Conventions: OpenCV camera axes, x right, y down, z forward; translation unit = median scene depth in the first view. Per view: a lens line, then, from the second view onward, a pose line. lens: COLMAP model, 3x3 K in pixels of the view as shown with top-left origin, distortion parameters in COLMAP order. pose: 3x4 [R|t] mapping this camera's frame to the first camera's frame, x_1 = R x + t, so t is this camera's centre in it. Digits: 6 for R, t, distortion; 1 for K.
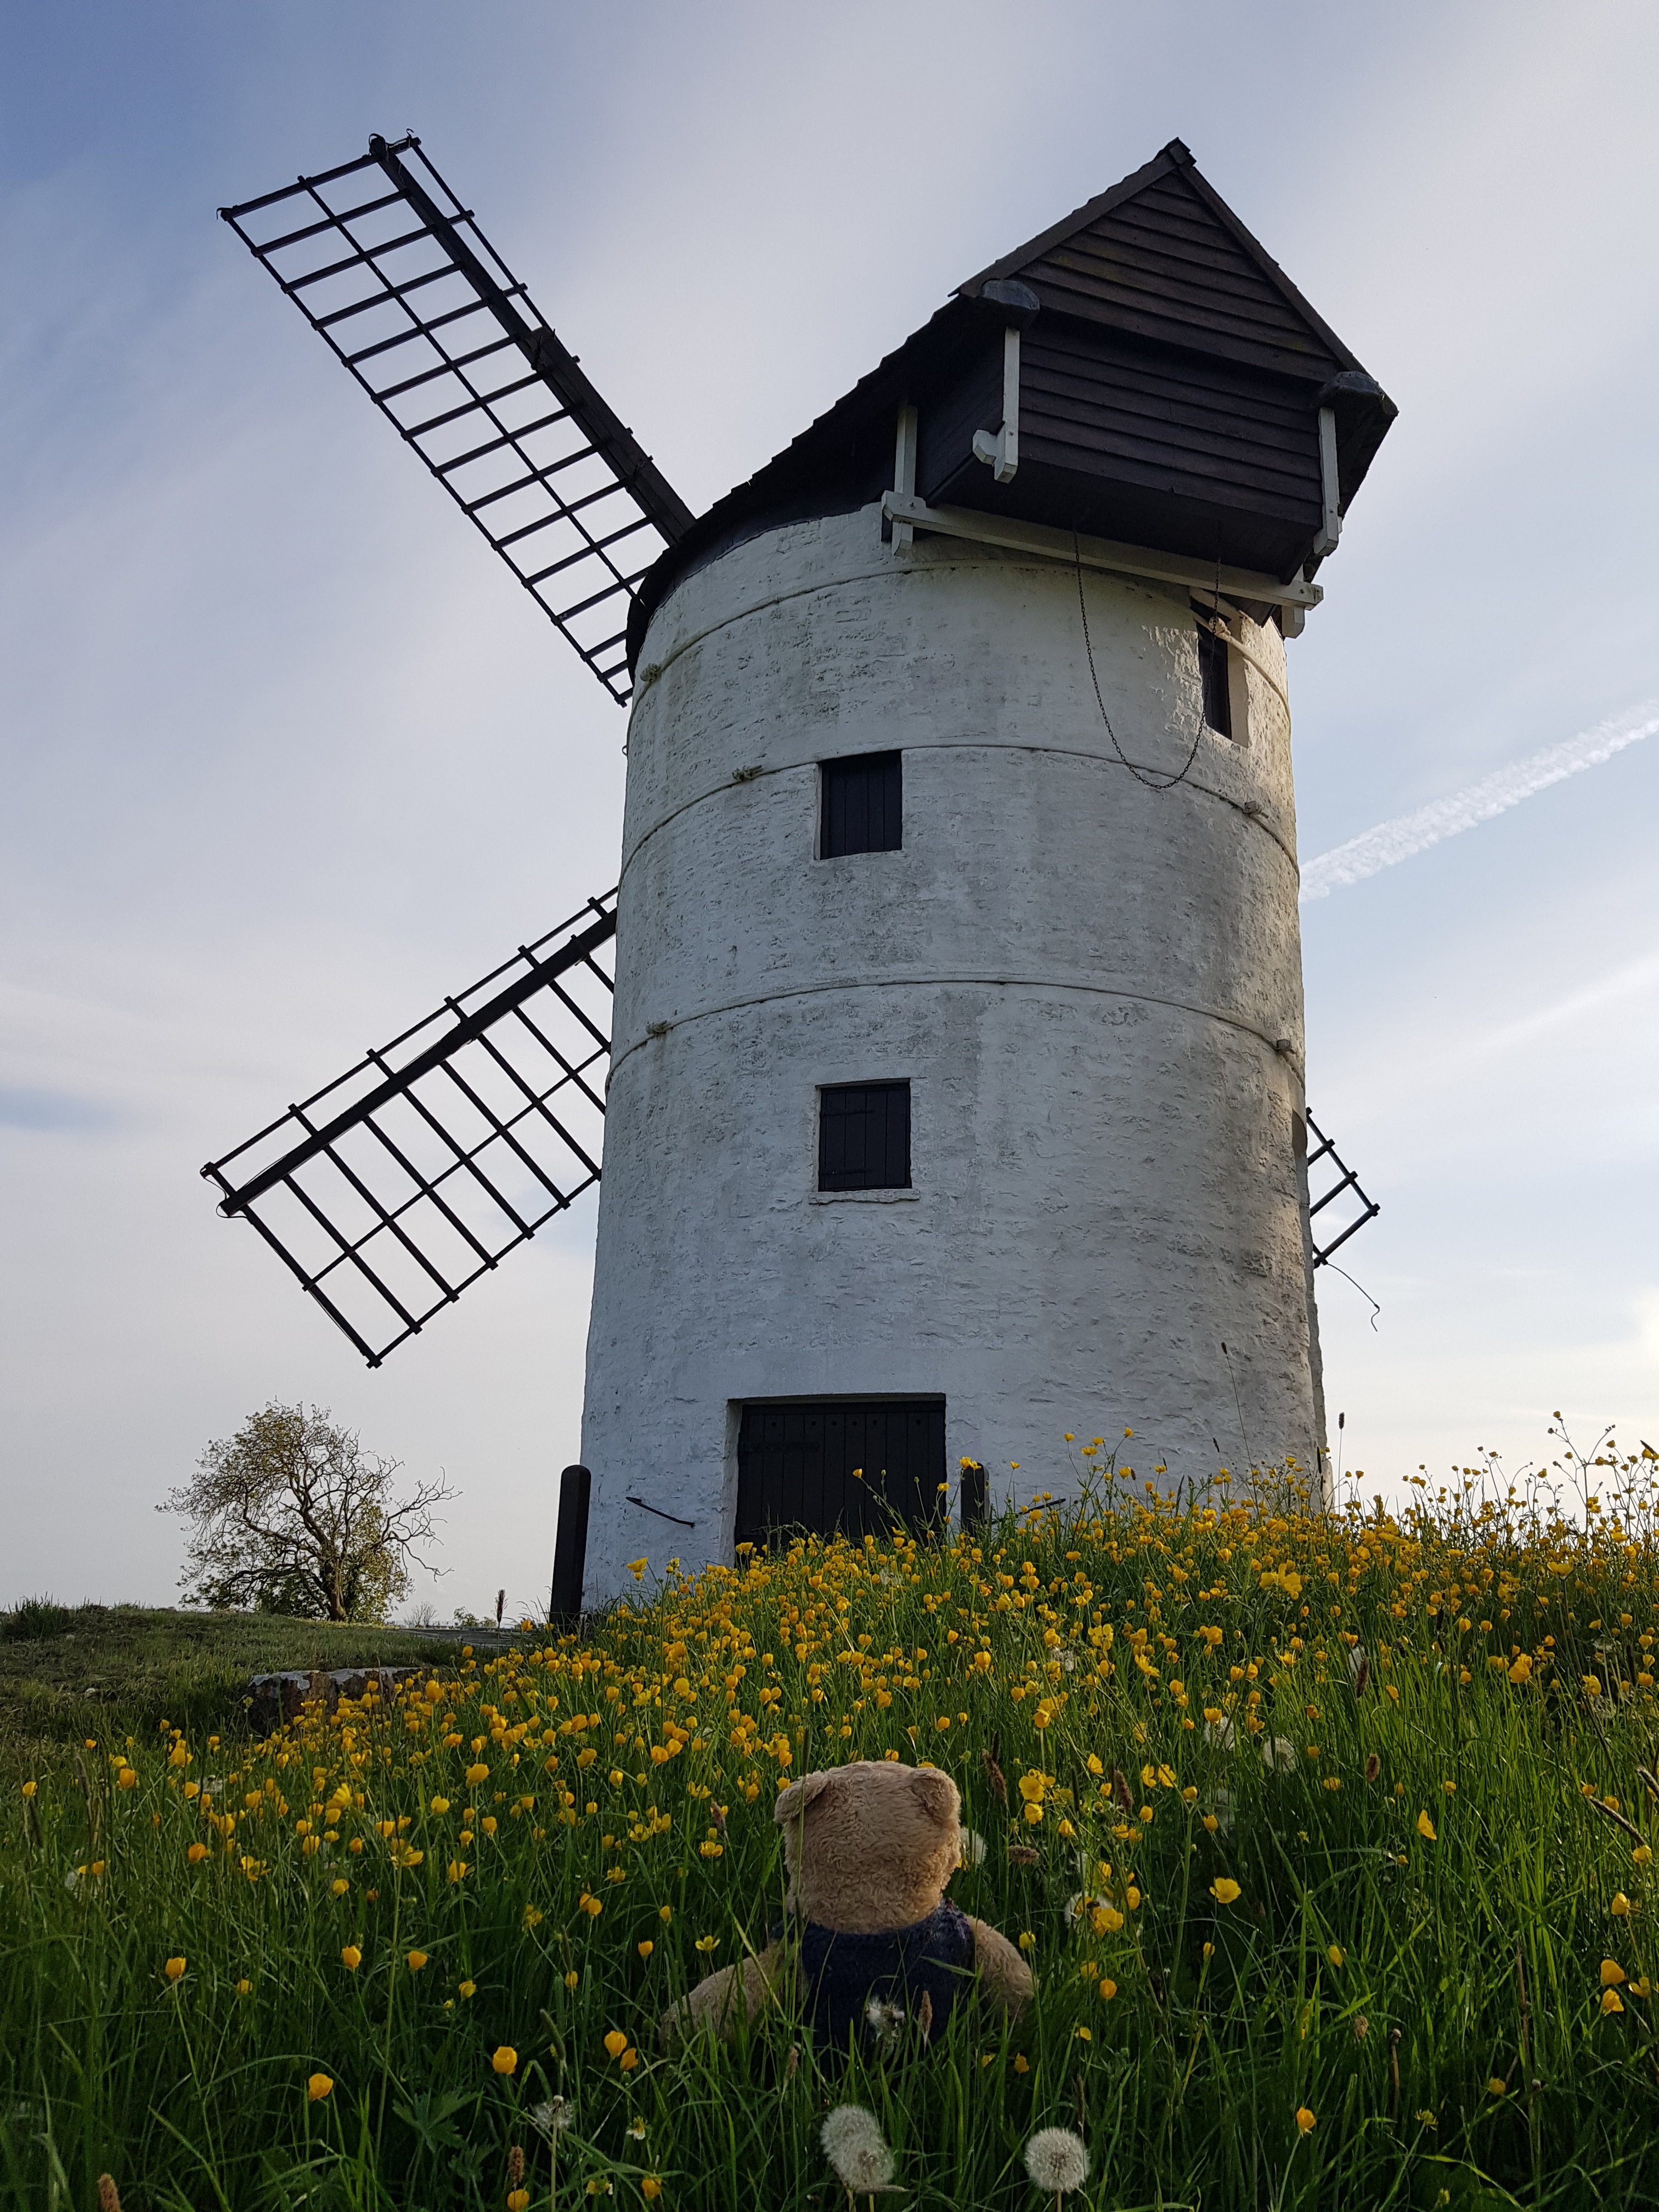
lens RADIAL K [[1732.9, 0, 832.0], [0, 1732.9, 1160.9], [0, 0, 1]] dist [0.089485, -0.125367]
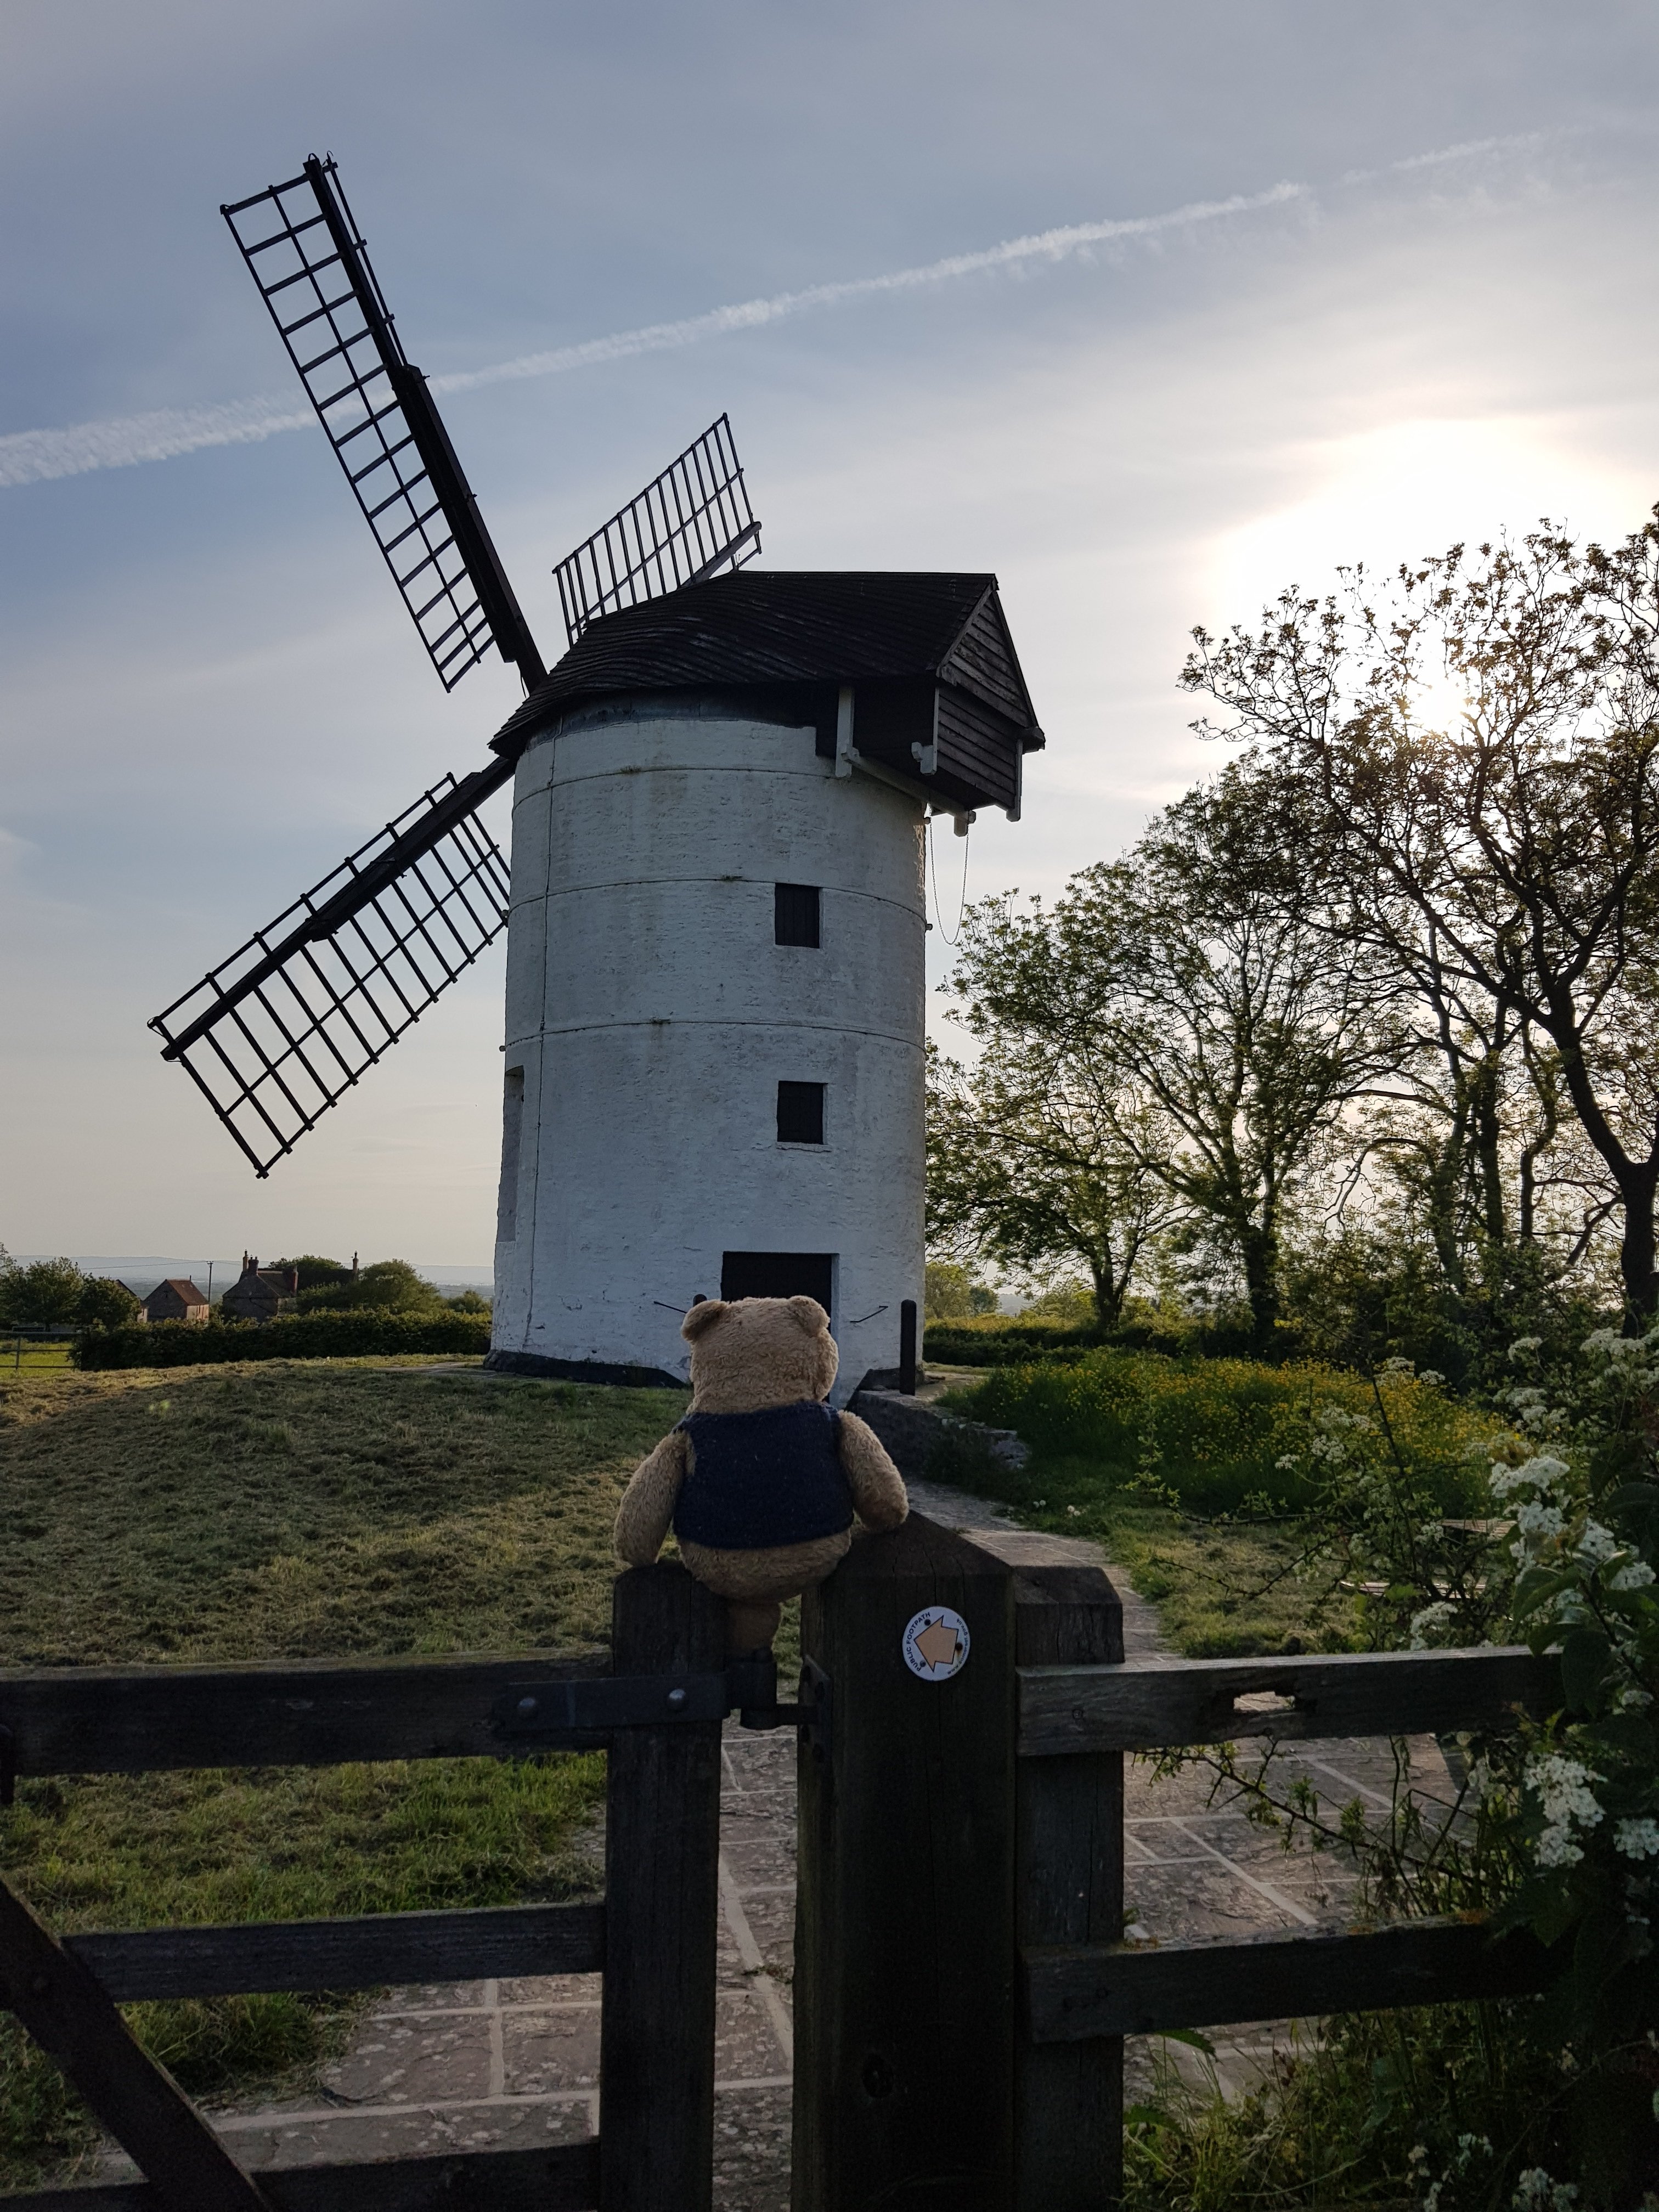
lens RADIAL K [[1732.9, 0, 832.0], [0, 1732.9, 1160.9], [0, 0, 1]] dist [0.089485, -0.125367]
pose [[0.762718, 0.041699, 0.645385, -1.088666], [-0.168955, 0.976111, 0.136605, -0.210147], [-0.624272, -0.213232, 0.751543, -0.391168]]
